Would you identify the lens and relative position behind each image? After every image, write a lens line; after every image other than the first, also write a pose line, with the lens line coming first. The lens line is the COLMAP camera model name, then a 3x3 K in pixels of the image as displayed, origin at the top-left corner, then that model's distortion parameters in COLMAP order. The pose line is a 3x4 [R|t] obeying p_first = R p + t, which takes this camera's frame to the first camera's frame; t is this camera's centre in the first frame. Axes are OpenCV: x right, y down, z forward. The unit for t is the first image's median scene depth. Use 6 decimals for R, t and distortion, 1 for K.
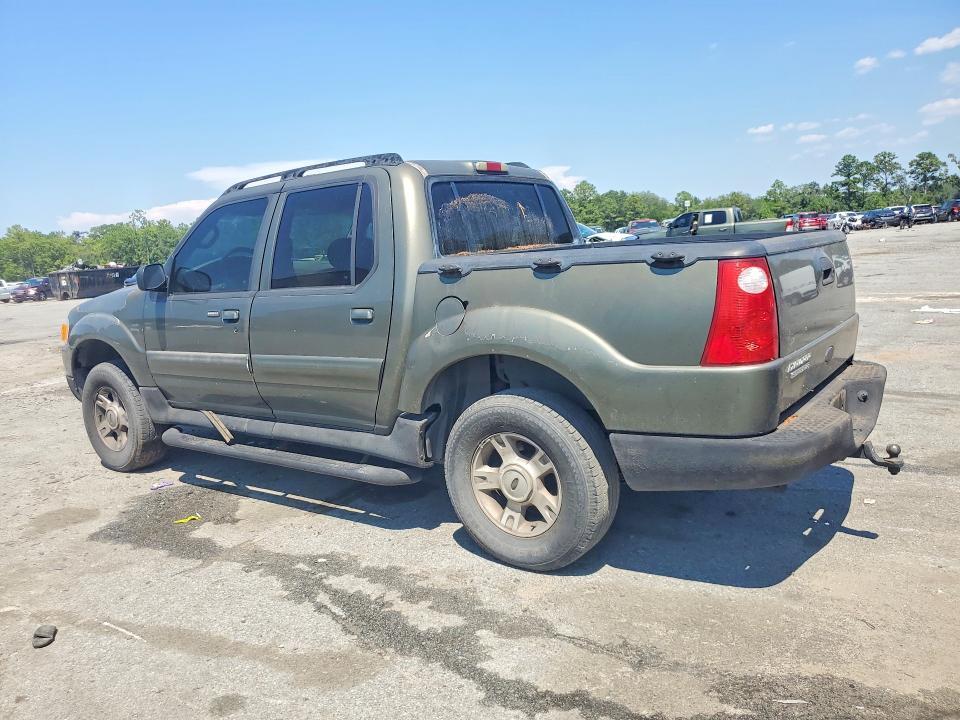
lens RADIAL K [[743.7, 0, 469.3], [0, 743.7, 359.5], [0, 0, 1]] dist [-0.000268, 0.010942]
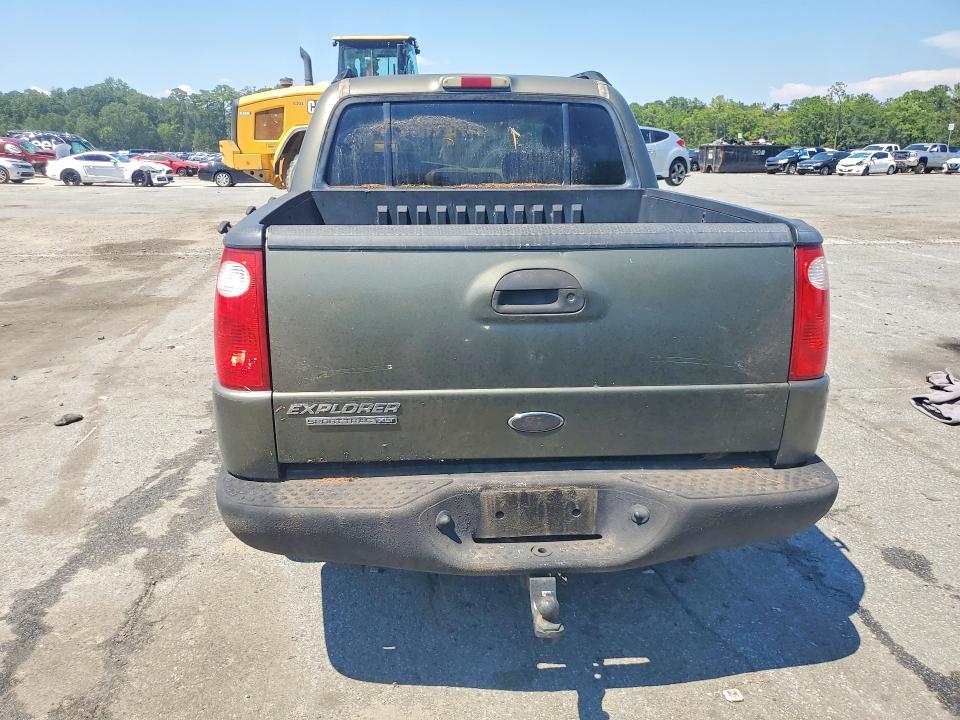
lens RADIAL K [[743.7, 0, 469.3], [0, 743.7, 359.5], [0, 0, 1]] dist [-0.000268, 0.010942]
pose [[0.662154, 0.278152, -0.695833, 0.785912], [-0.165244, 0.959900, 0.226465, -0.172531], [0.730922, -0.034973, 0.681565, 0.488795]]
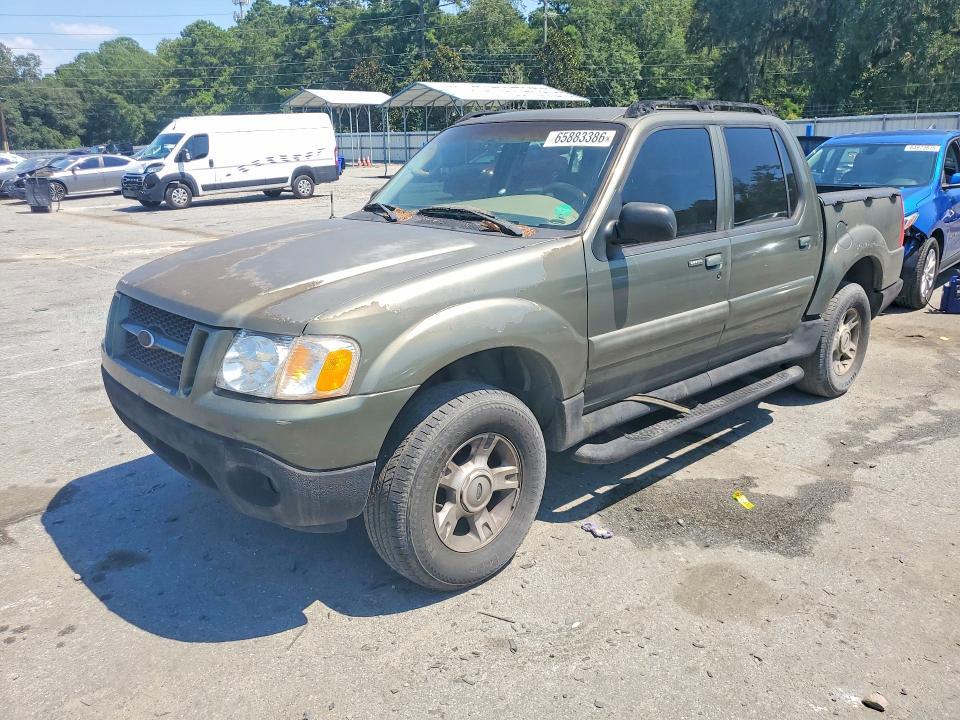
lens RADIAL K [[743.7, 0, 469.3], [0, 743.7, 359.5], [0, 0, 1]] dist [-0.000268, 0.010942]
pose [[0.196516, -0.197115, 0.960483, -1.464298], [0.145610, 0.974589, 0.170218, -0.160963], [-0.969628, 0.106406, 0.220224, 1.304923]]
